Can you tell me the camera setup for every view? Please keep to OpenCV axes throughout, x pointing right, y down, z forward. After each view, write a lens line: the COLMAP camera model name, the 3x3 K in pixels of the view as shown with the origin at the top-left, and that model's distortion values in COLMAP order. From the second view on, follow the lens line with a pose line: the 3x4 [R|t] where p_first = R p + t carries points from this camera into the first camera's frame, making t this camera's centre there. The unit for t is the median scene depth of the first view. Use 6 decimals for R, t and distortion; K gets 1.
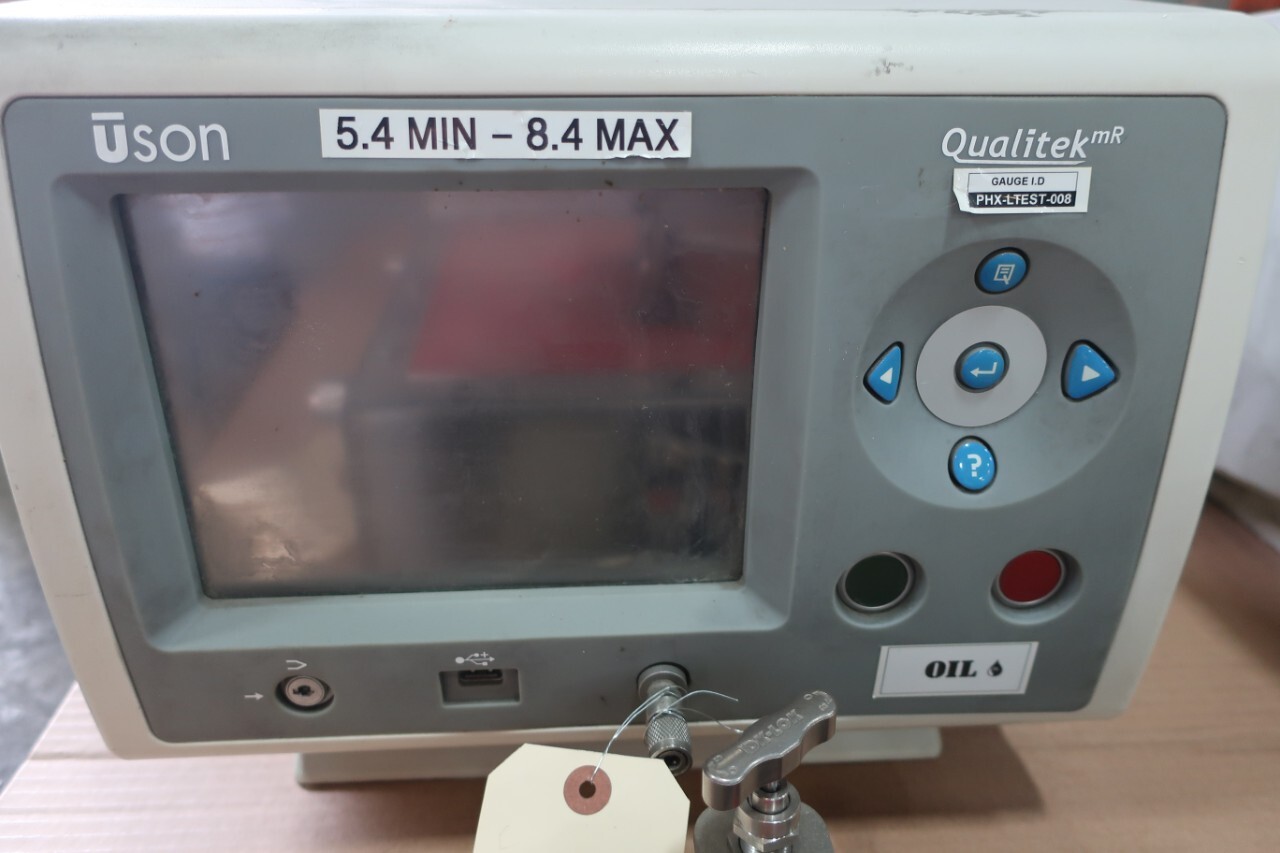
lens RADIAL K [[1018.9, 0, 639.0], [0, 1018.9, 422.9], [0, 0, 1]] dist [0.003750, 0.003303]
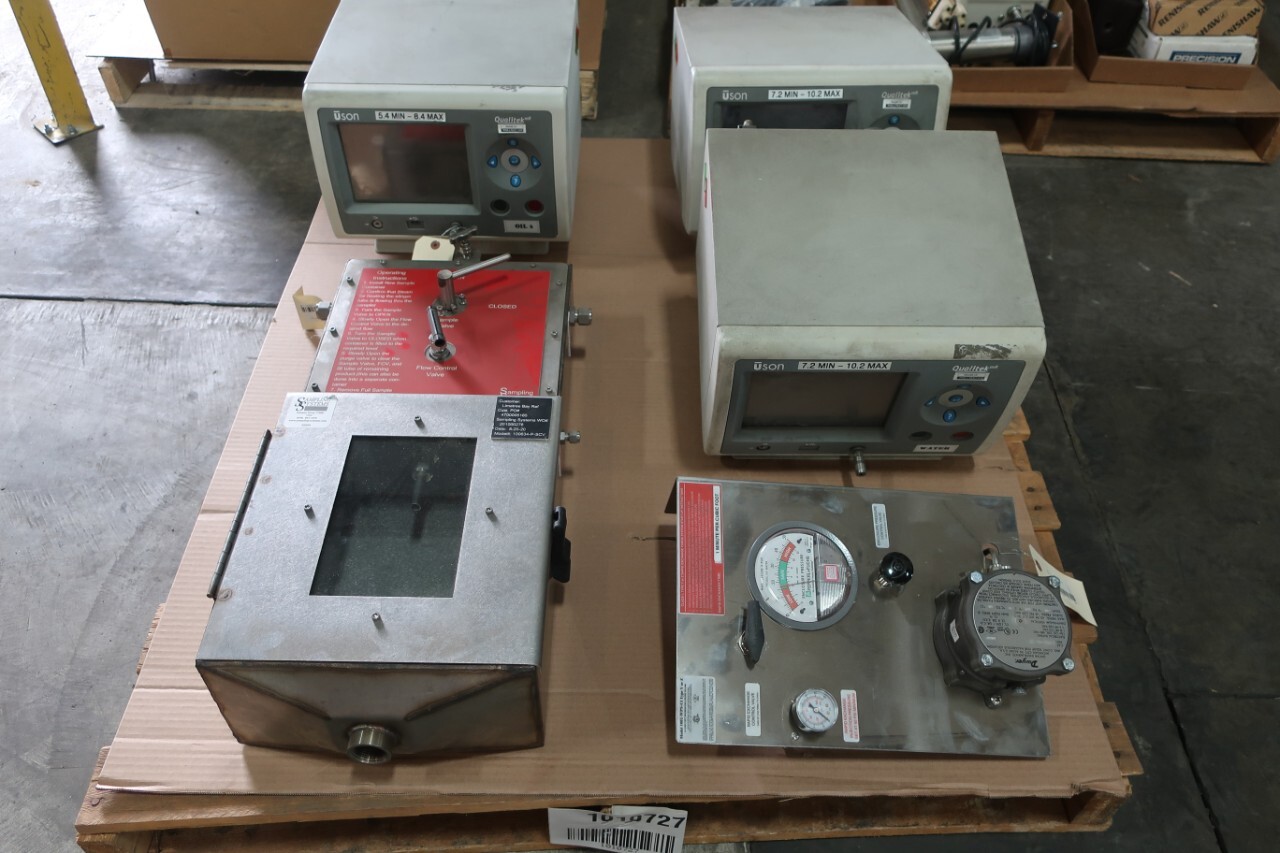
lens RADIAL K [[1018.9, 0, 638.8], [0, 1018.9, 419.0], [0, 0, 1]] dist [0.003750, 0.003303]
pose [[0.998226, 0.050613, -0.031368, 1.132119], [-0.036293, 0.934786, 0.353352, -0.633397], [0.047207, -0.351586, 0.934964, -3.872263]]
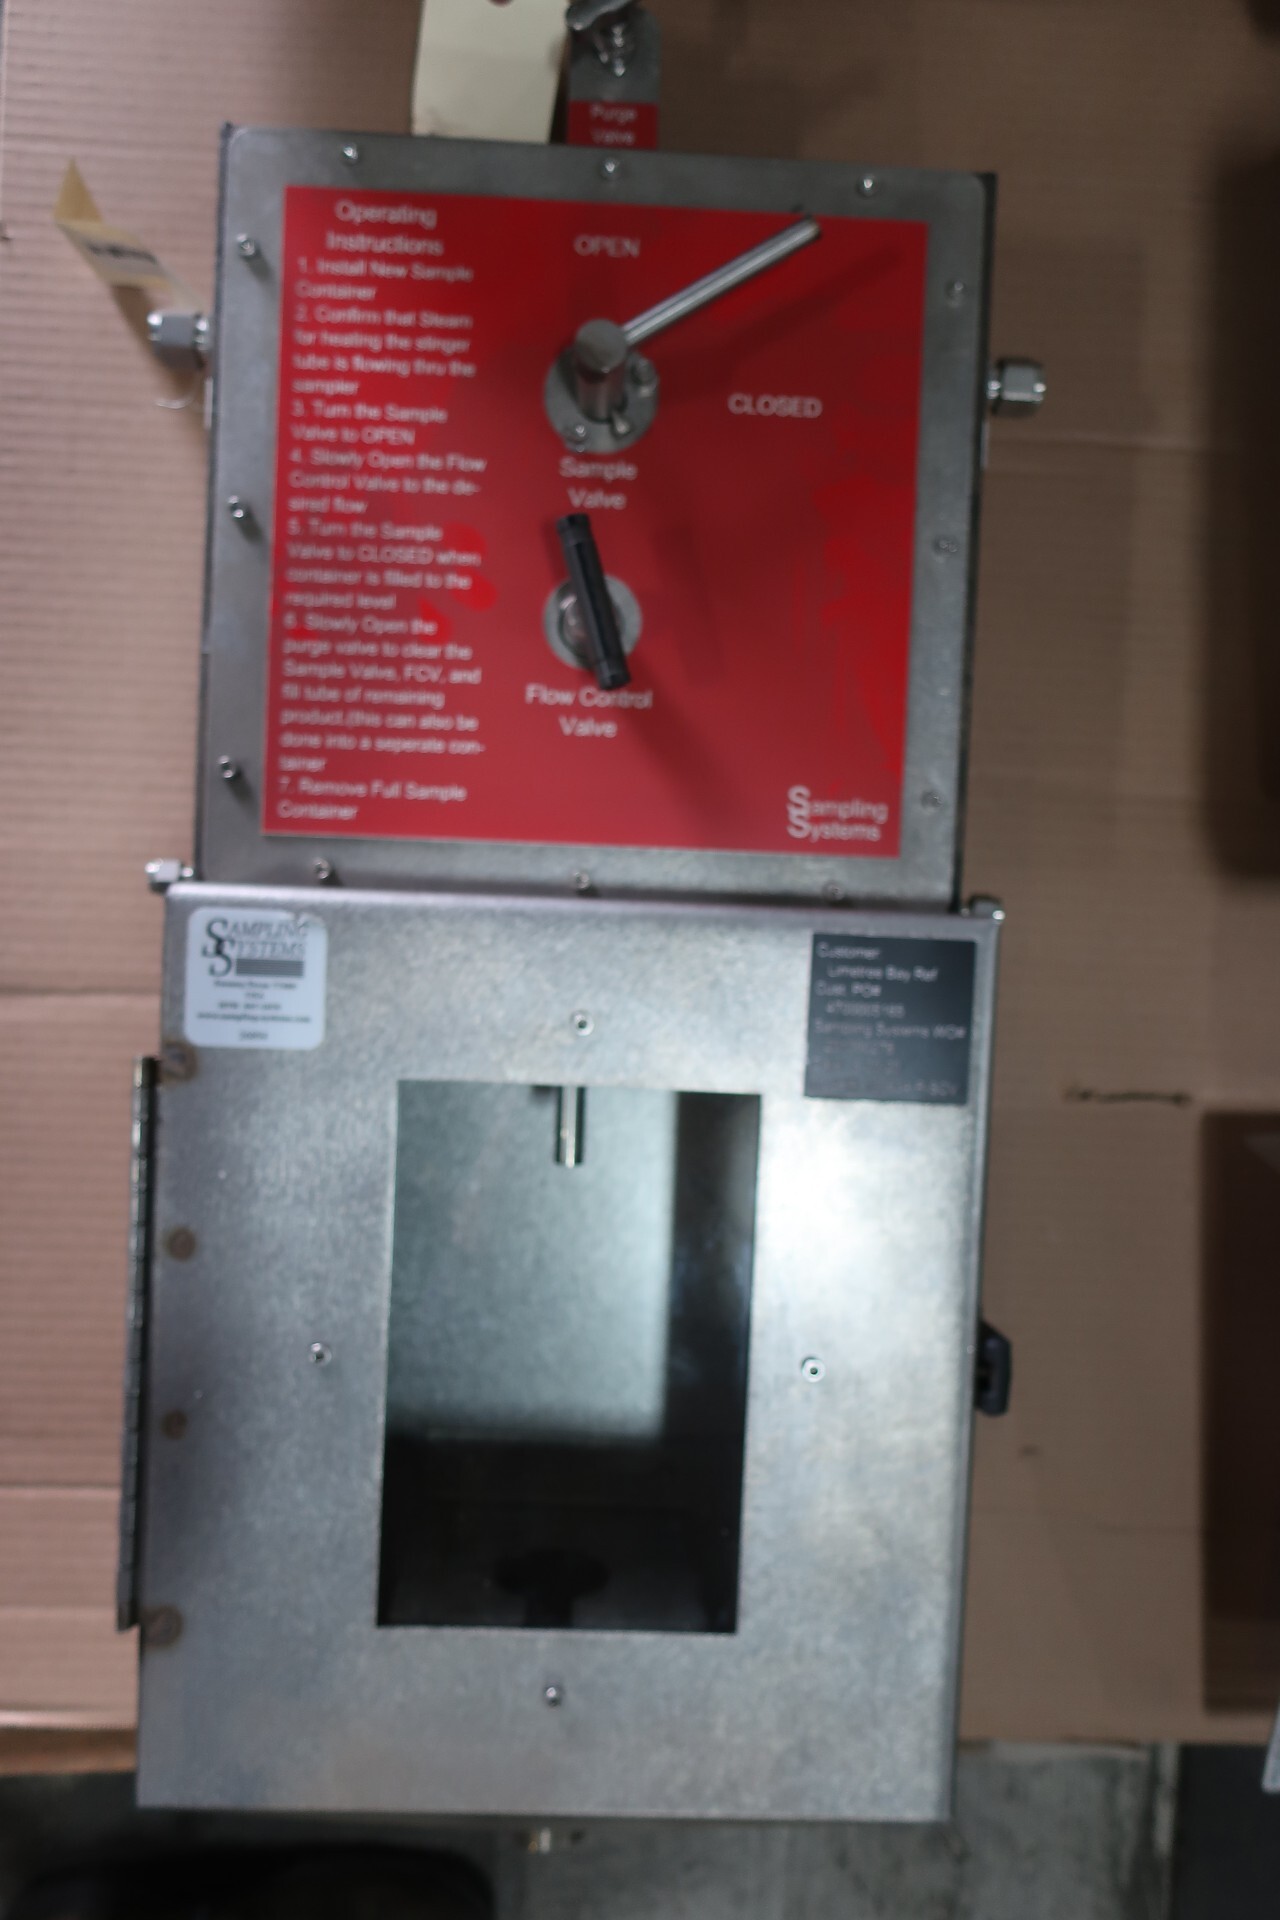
lens RADIAL K [[1528.4, 0, 641.4], [0, 1528.4, 954.9], [0, 0, 1]] dist [0.003750, 0.003303]
pose [[0.995203, 0.093133, 0.029954, 0.207235], [-0.065823, 0.410917, 0.909293, -1.037455], [0.072377, -0.906903, 0.415077, -1.094832]]
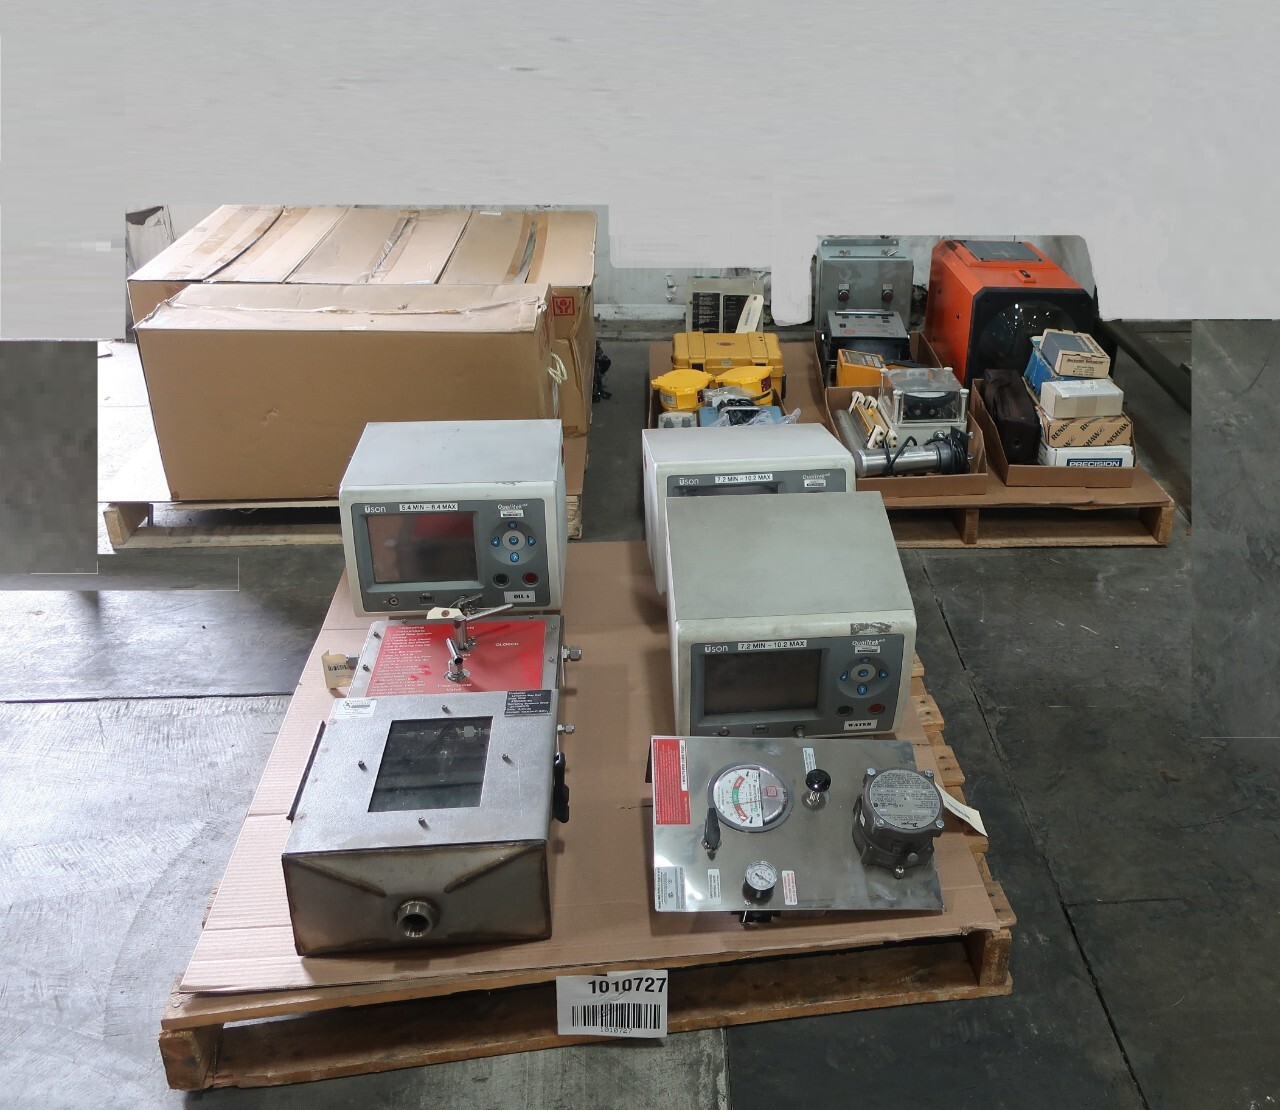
lens RADIAL K [[1330.0, 0, 826.5], [0, 1330.0, 556.0], [0, 0, 1]] dist [0.014886, 0.000000]
pose [[0.995483, -0.009571, 0.094459, 1.405210], [0.008317, 0.999872, 0.013658, -0.056054], [-0.094578, -0.012810, 0.995435, -6.796855]]
